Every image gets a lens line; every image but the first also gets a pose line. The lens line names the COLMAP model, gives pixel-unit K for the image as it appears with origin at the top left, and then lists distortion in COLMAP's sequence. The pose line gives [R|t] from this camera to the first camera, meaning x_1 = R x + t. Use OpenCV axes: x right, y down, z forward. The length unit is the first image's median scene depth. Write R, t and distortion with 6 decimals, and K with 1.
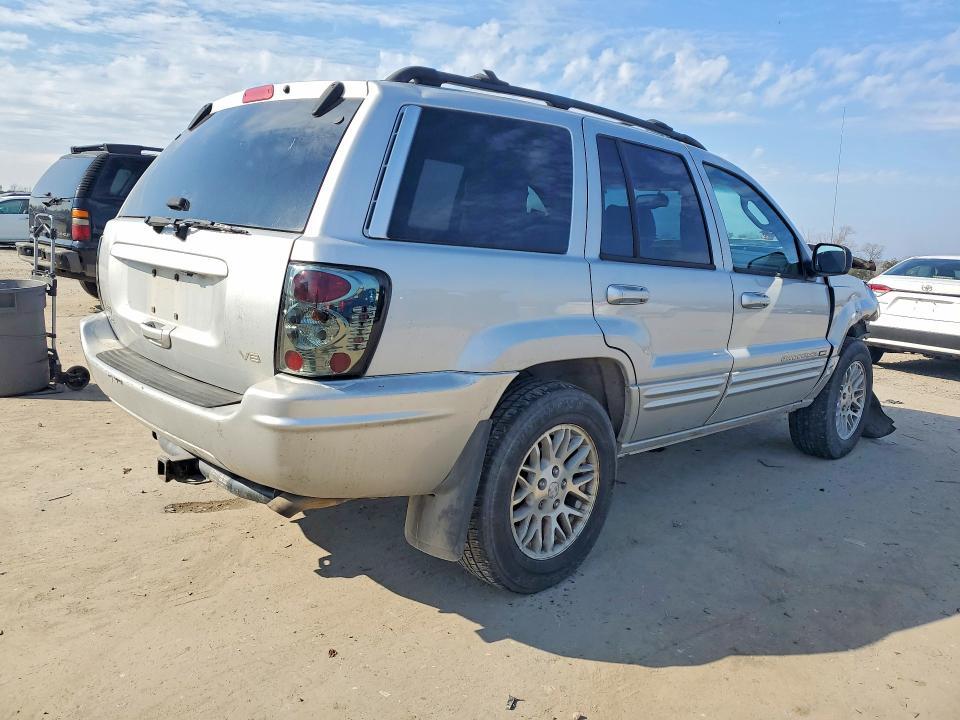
lens RADIAL K [[773.6, 0, 482.8], [0, 773.6, 342.5], [0, 0, 1]] dist [0.006316, 0.001581]
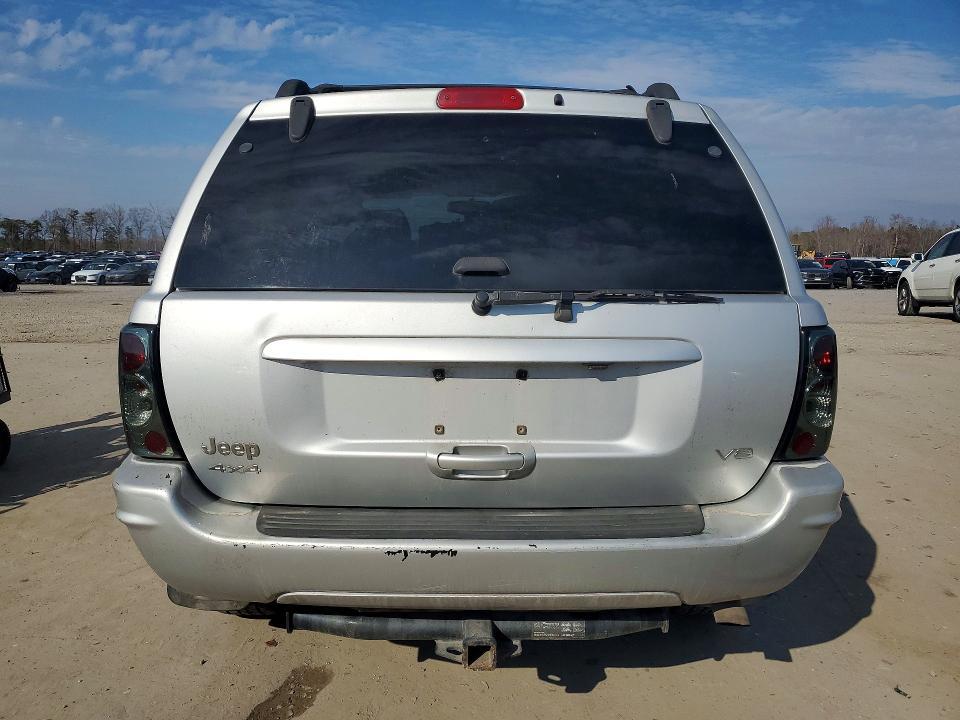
lens RADIAL K [[756.3, 0, 480.0], [0, 756.3, 360.0], [0, 0, 1]] dist [0.036372, 0.000007]
pose [[0.670559, -0.183190, 0.718882, -0.601512], [0.140768, 0.982847, 0.119149, -0.121979], [-0.728378, 0.021299, 0.684845, 0.381712]]
